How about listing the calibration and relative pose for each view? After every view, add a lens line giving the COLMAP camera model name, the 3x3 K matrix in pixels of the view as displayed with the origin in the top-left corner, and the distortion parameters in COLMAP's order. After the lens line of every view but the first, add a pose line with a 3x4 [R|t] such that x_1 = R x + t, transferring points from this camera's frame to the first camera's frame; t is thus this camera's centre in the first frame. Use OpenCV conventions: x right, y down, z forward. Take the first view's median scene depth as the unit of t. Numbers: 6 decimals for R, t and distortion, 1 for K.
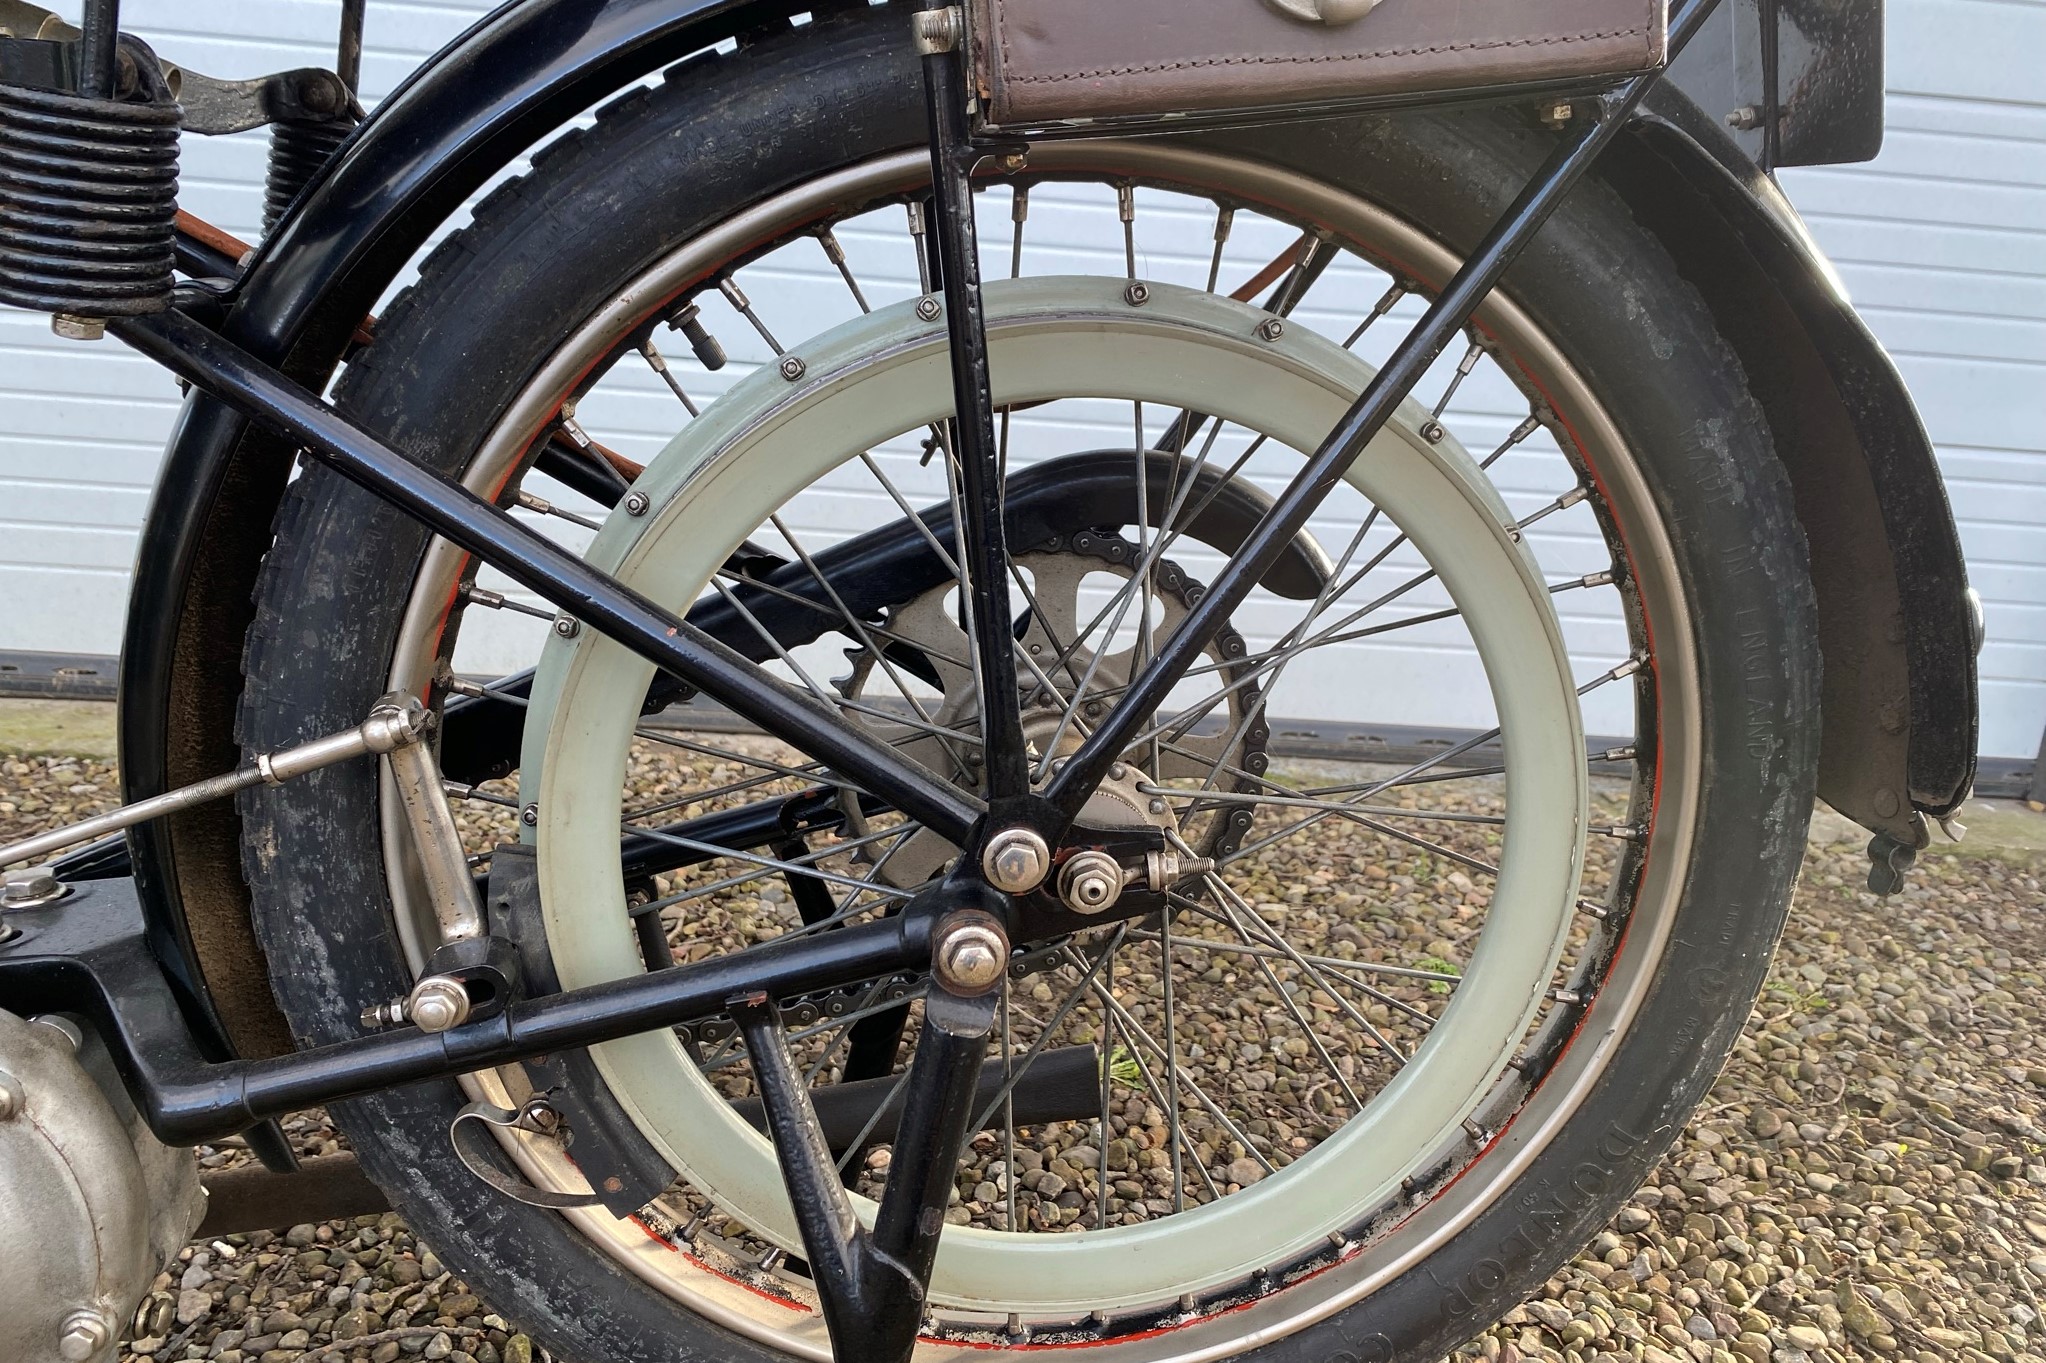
lens RADIAL K [[1600.6, 0, 1023.2], [0, 1600.6, 683.5], [0, 0, 1]] dist [0.015241, -0.017682]
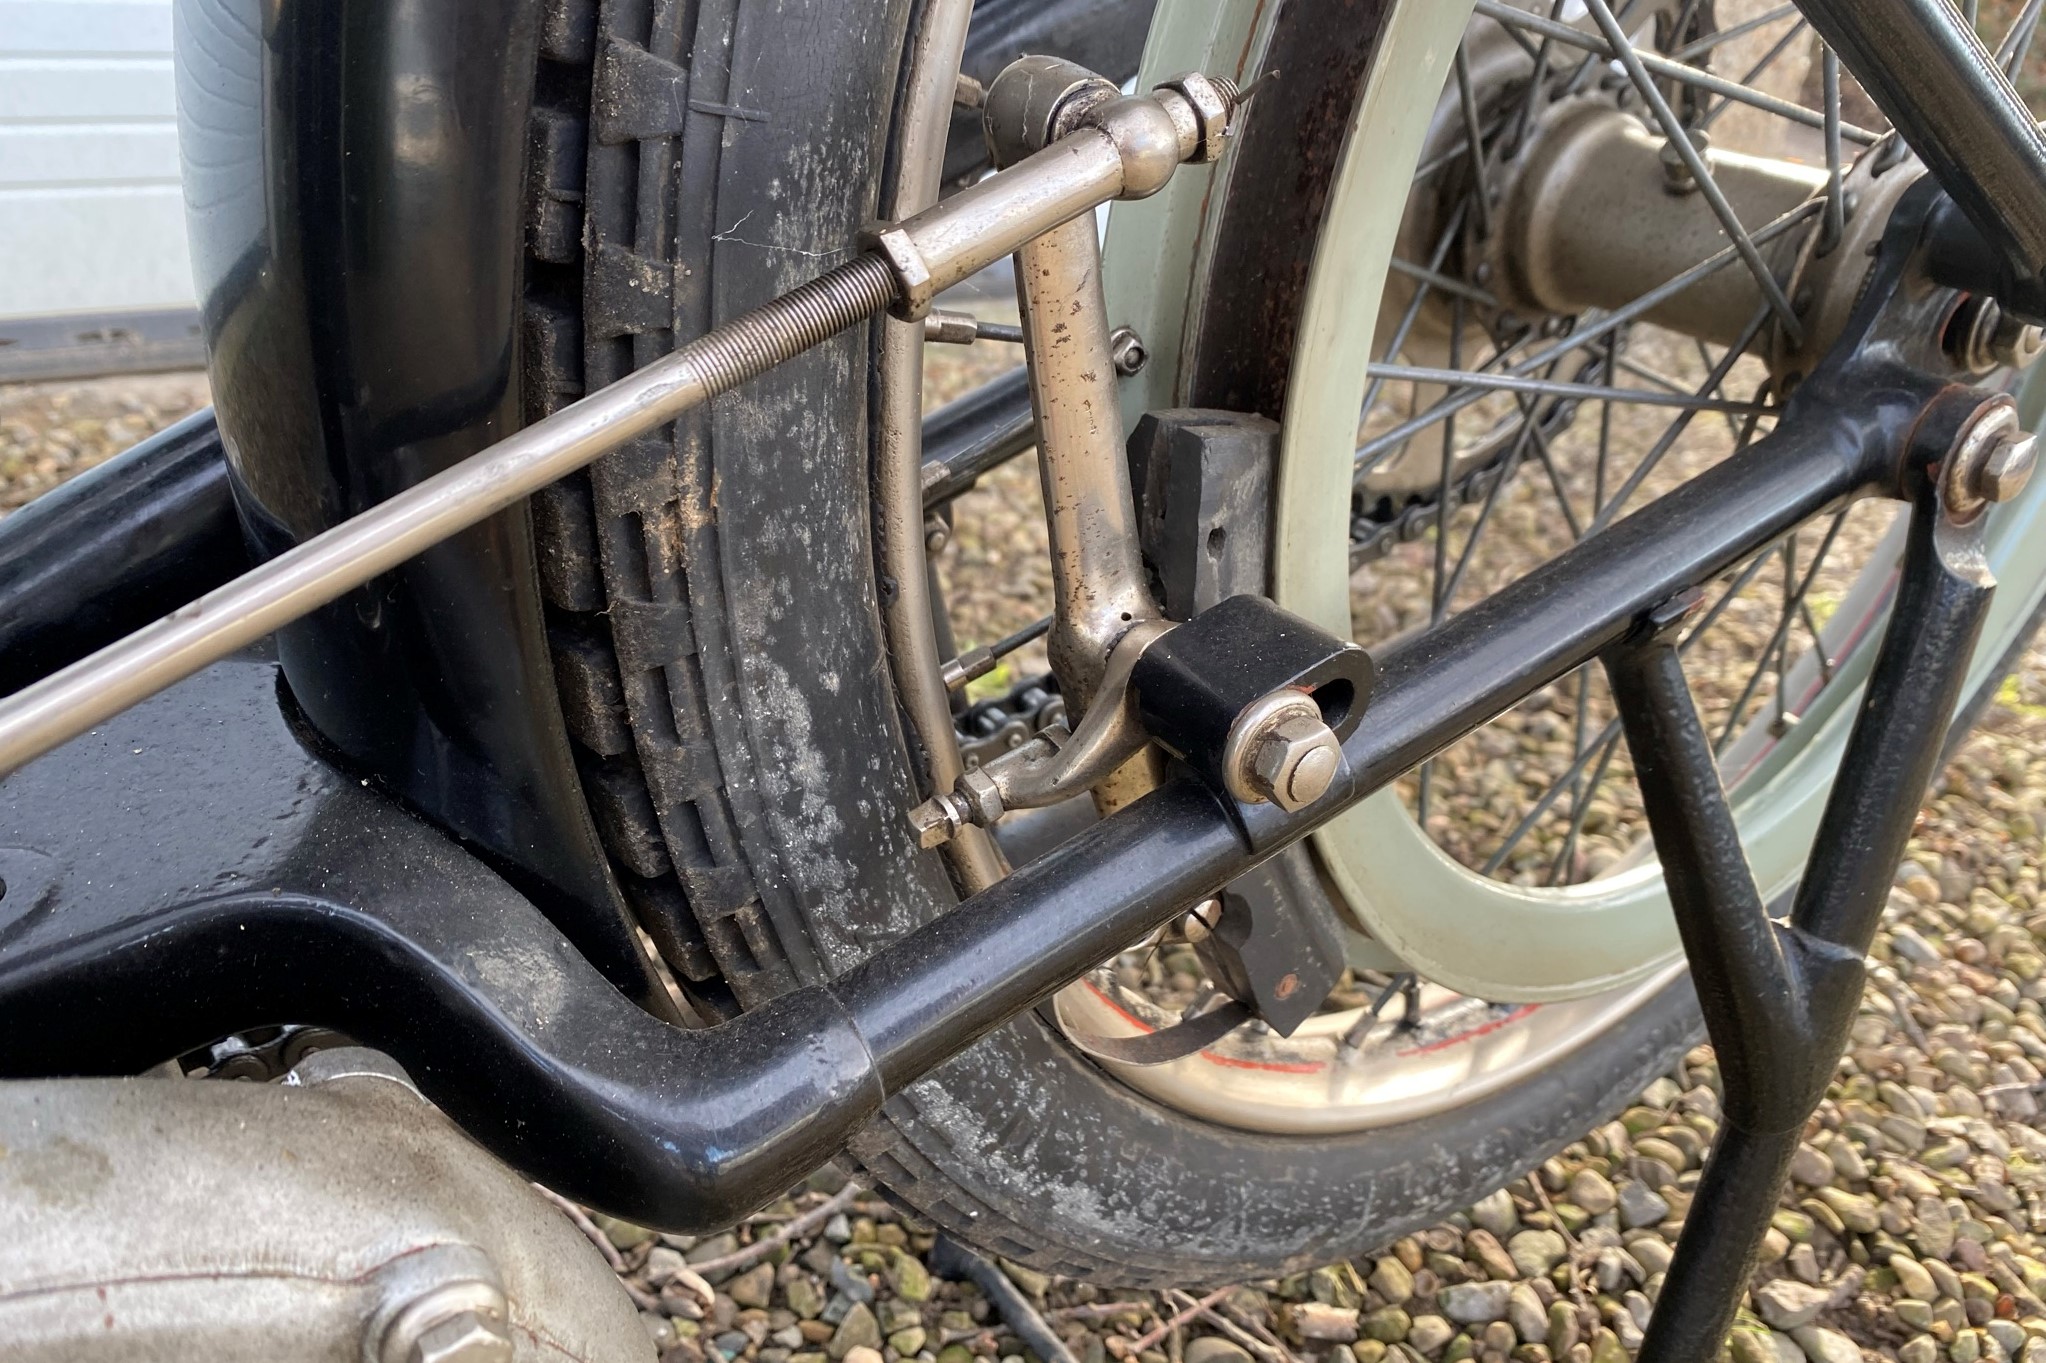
lens RADIAL K [[1600.6, 0, 1033.2], [0, 1600.6, 678.5], [0, 0, 1]] dist [0.015241, -0.017682]
pose [[0.858088, -0.230169, 0.459028, -0.584118], [0.110822, 0.955858, 0.272128, 0.041646], [-0.501402, -0.182639, 0.845718, 0.593538]]
